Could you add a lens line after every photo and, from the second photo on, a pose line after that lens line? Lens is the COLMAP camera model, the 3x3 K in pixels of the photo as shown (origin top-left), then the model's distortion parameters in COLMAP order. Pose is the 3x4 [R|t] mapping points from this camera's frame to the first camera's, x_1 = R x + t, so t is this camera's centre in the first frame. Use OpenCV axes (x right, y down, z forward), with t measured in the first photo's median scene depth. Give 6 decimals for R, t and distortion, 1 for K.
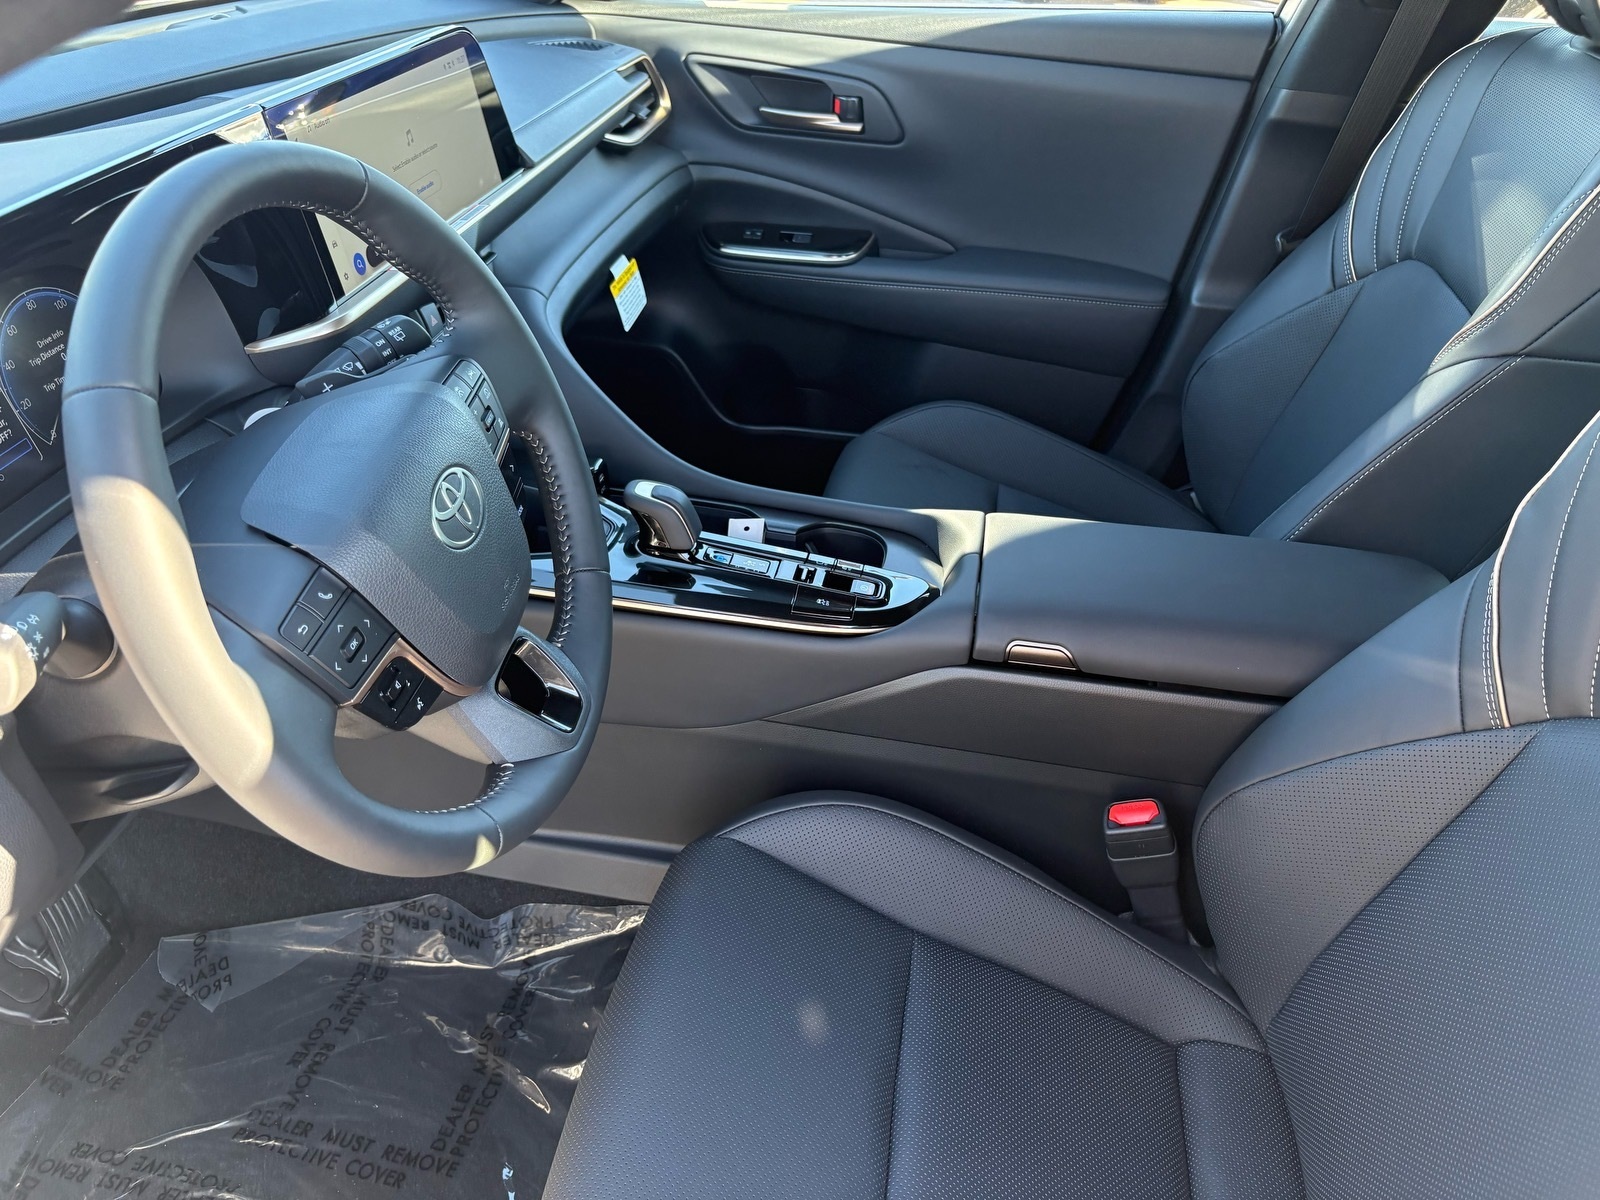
lens RADIAL K [[1235.0, 0, 800.0], [0, 1235.0, 600.0], [0, 0, 1]] dist [0.012999, -0.019887]
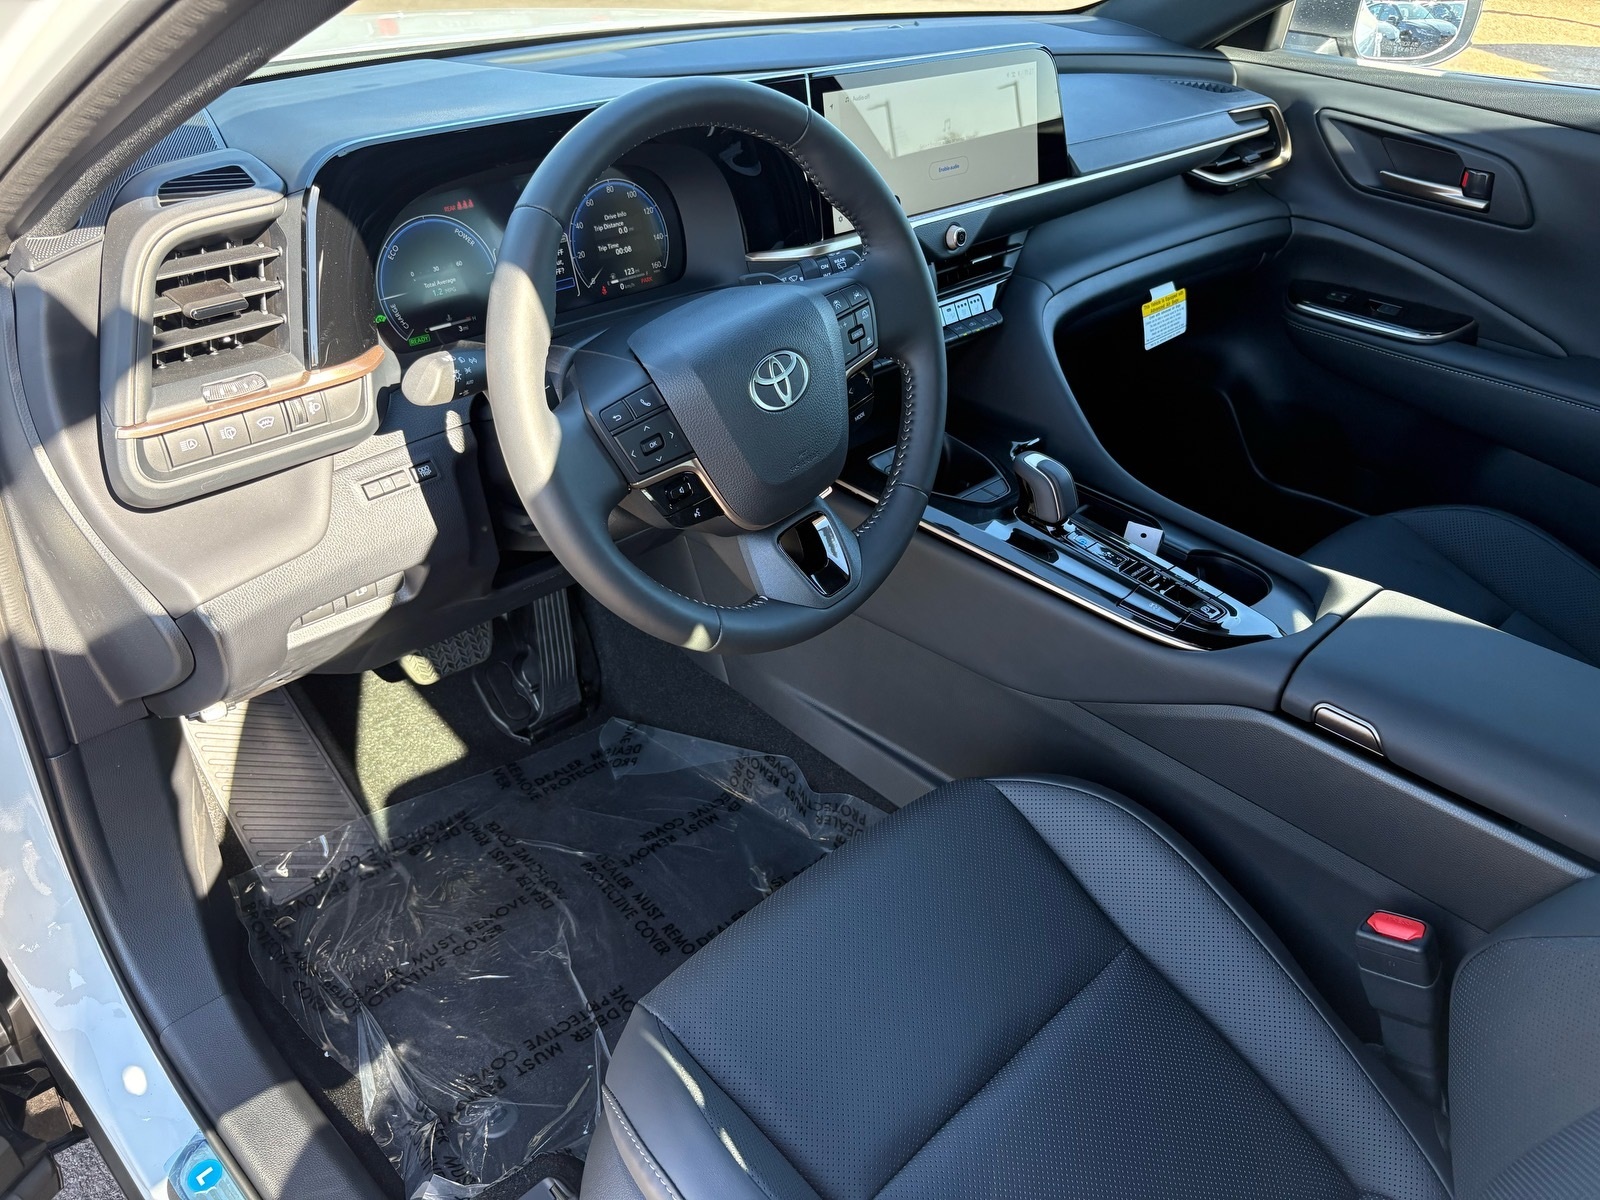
lens RADIAL K [[1224.2, 0, 801.5], [0, 1224.2, 585.1], [0, 0, 1]] dist [0.056658, -0.071167]
pose [[0.818724, 0.304537, -0.486774, 0.234397], [-0.331042, 0.943032, 0.033191, 0.041527], [0.469151, 0.133969, 0.872897, -0.032911]]
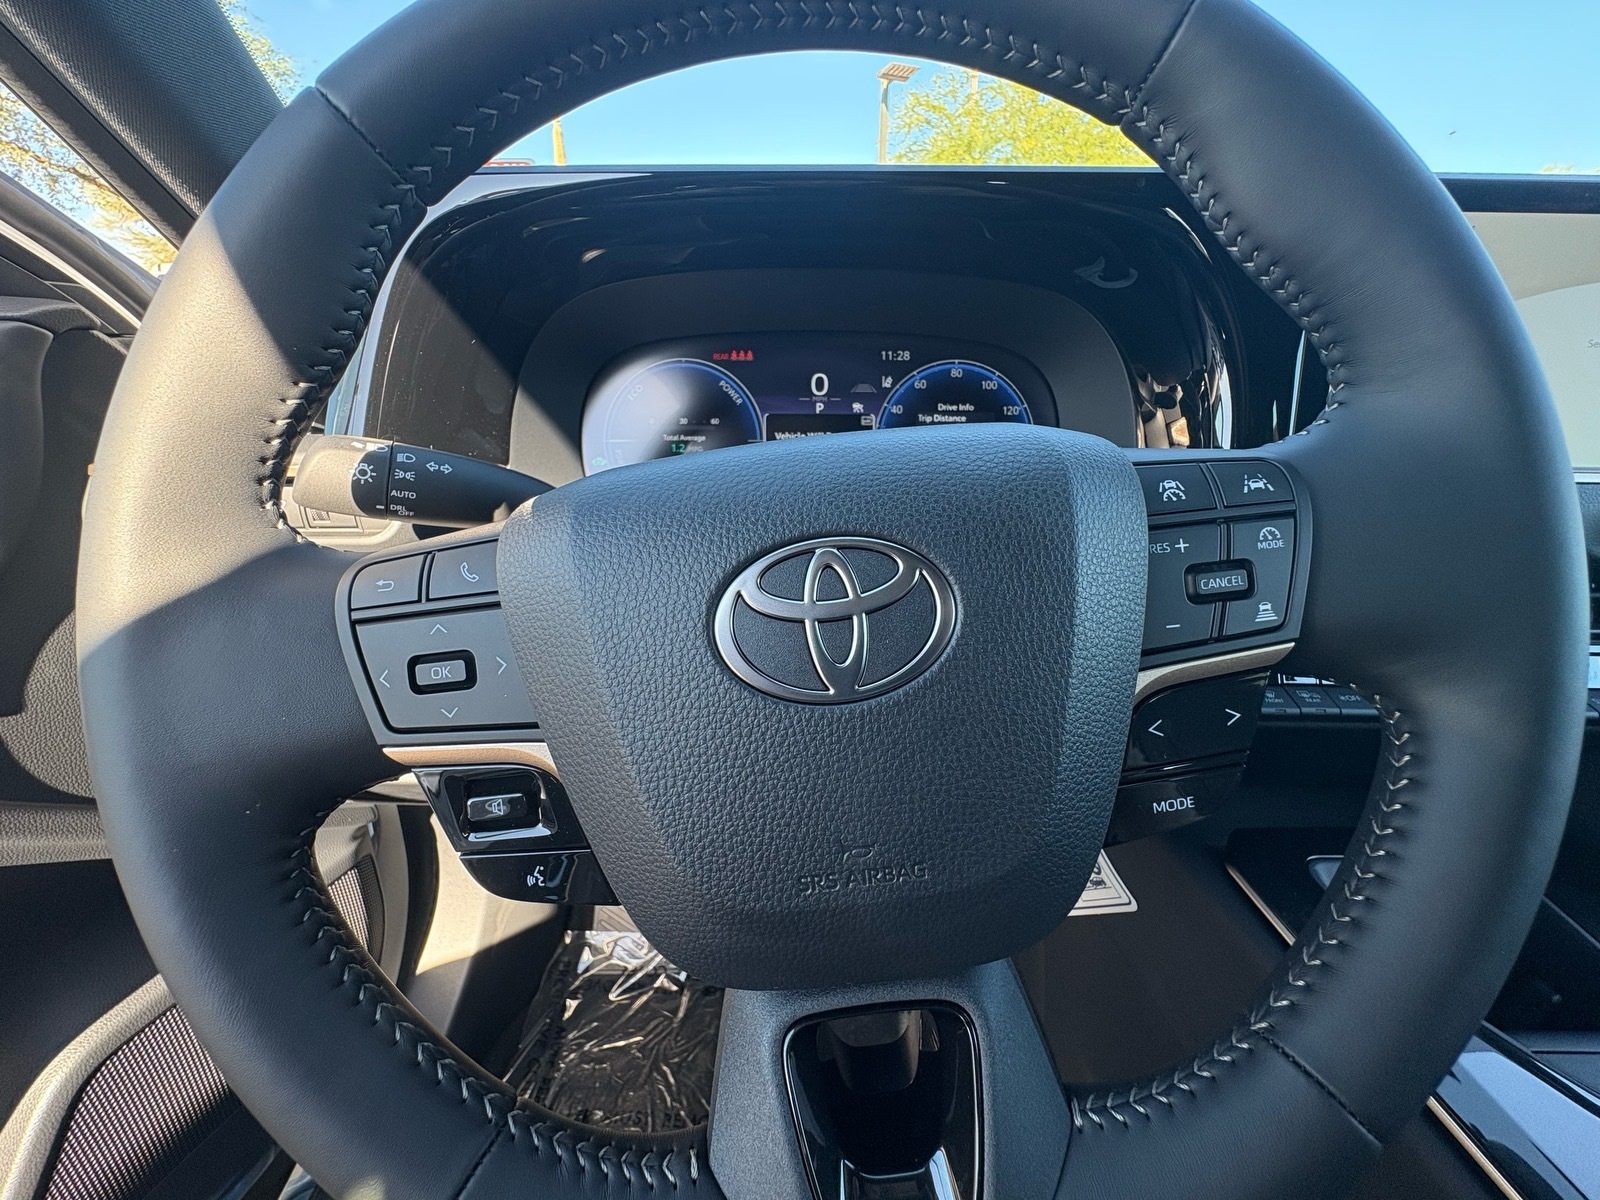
lens RADIAL K [[635.5, 0, 800.0], [0, 635.5, 600.0], [0, 0, 1]] dist [0.000423, 0.000012]
pose [[0.176449, 0.317293, -0.931768, -0.044423], [-0.552751, 0.815208, 0.172926, -0.062602], [0.814452, 0.484522, 0.319227, 0.515633]]
